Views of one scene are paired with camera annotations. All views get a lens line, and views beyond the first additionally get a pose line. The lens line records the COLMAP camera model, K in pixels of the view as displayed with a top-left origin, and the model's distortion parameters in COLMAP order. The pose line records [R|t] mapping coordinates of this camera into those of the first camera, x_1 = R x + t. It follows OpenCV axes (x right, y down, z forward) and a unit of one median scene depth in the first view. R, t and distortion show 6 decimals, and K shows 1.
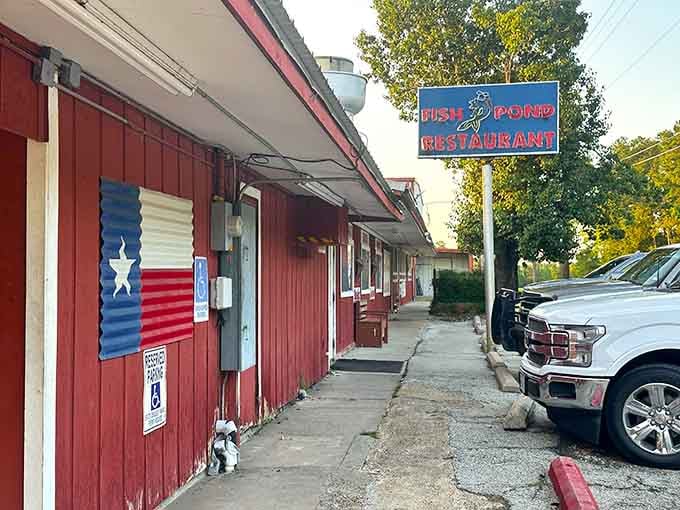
lens RADIAL K [[669.3, 0, 340.0], [0, 669.3, 255.0], [0, 0, 1]] dist [0.103891, -0.000210]
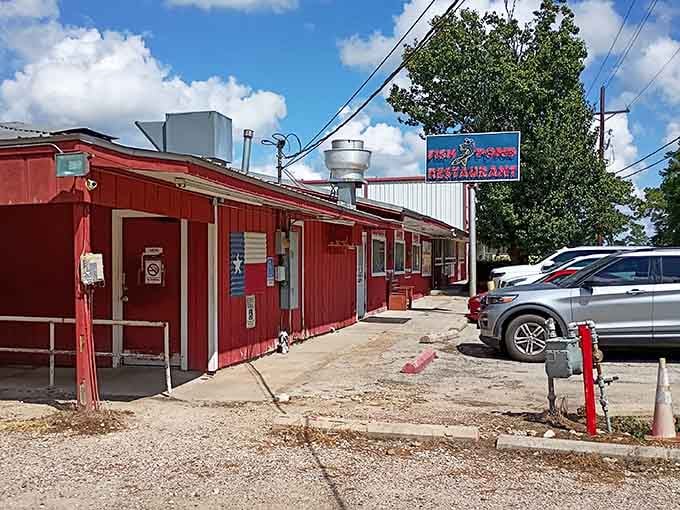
lens RADIAL K [[669.3, 0, 340.0], [0, 669.3, 255.0], [0, 0, 1]] dist [0.103891, -0.000210]
pose [[0.988312, 0.000524, -0.152446, 0.344903], [0.004051, 0.999551, 0.029696, -0.067382], [0.152393, -0.029966, 0.987866, -1.114780]]
